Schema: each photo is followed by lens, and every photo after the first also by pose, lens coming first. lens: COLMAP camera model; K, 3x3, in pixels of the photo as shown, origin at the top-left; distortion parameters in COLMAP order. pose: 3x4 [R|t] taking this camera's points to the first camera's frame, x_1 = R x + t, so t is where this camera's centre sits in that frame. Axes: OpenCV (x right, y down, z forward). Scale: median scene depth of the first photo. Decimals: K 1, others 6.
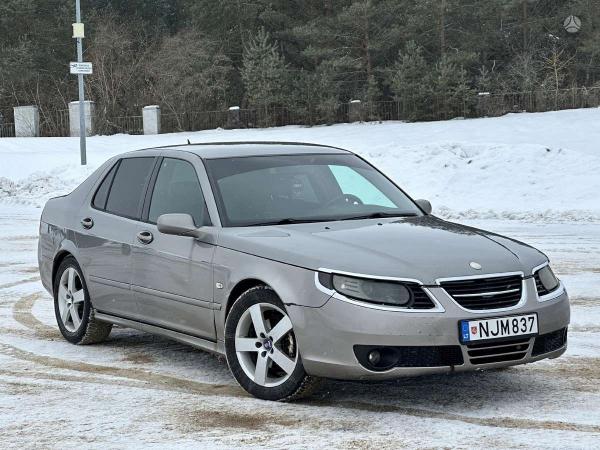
lens RADIAL K [[1404.2, 0, 298.9], [0, 1404.2, 220.2], [0, 0, 1]] dist [0.259851, 0.000000]
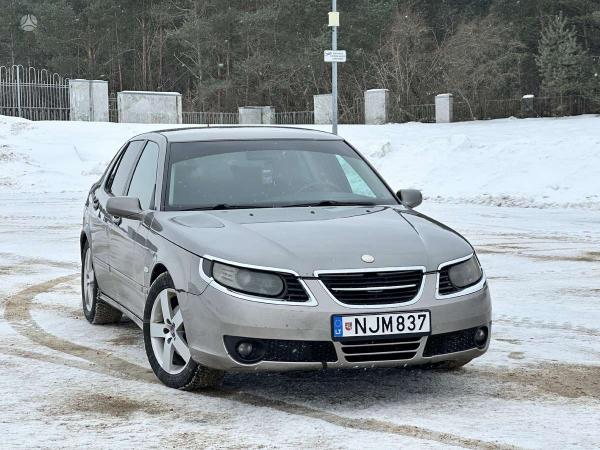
lens RADIAL K [[1404.2, 0, 303.0], [0, 1404.2, 227.6], [0, 0, 1]] dist [0.259851, 0.000000]
pose [[0.967263, 0.031606, -0.251799, 0.317150], [-0.028418, 0.999463, 0.016290, -0.002675], [0.252179, -0.008601, 0.967642, 0.073552]]
